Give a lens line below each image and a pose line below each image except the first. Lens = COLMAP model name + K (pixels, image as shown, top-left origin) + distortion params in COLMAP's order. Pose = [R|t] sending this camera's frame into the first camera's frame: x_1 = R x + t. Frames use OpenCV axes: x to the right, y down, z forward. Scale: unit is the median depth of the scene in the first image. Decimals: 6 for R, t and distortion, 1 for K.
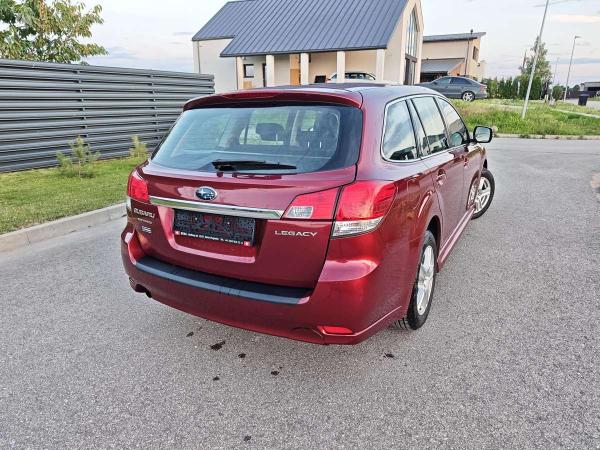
lens RADIAL K [[439.0, 0, 300.0], [0, 439.0, 225.0], [0, 0, 1]] dist [-0.002222, 0.007139]
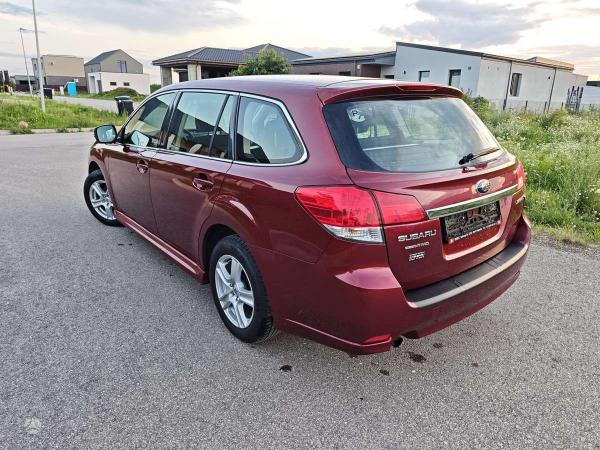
lens RADIAL K [[439.0, 0, 300.0], [0, 439.0, 225.0], [0, 0, 1]] dist [-0.002222, 0.007139]
pose [[0.326348, -0.254753, 0.910274, -0.189045], [0.241955, 0.953429, 0.180085, -0.039622], [-0.913759, 0.161475, 0.372788, 0.150887]]
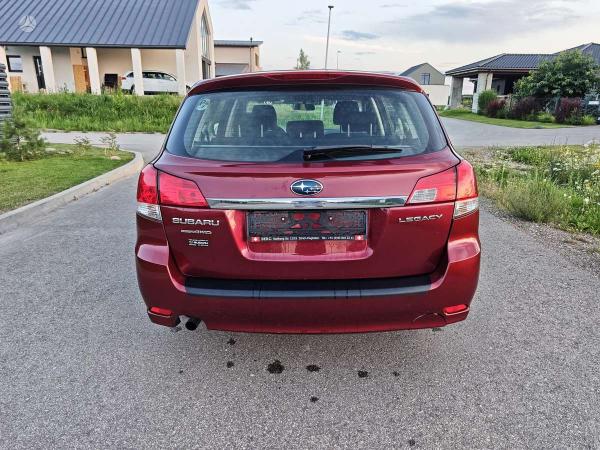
lens RADIAL K [[439.0, 0, 300.0], [0, 439.0, 225.0], [0, 0, 1]] dist [-0.002222, 0.007139]
pose [[0.867825, -0.118631, 0.482500, -0.096127], [0.123978, 0.992064, 0.020931, -0.002568], [-0.481154, 0.041655, 0.875646, 0.038123]]
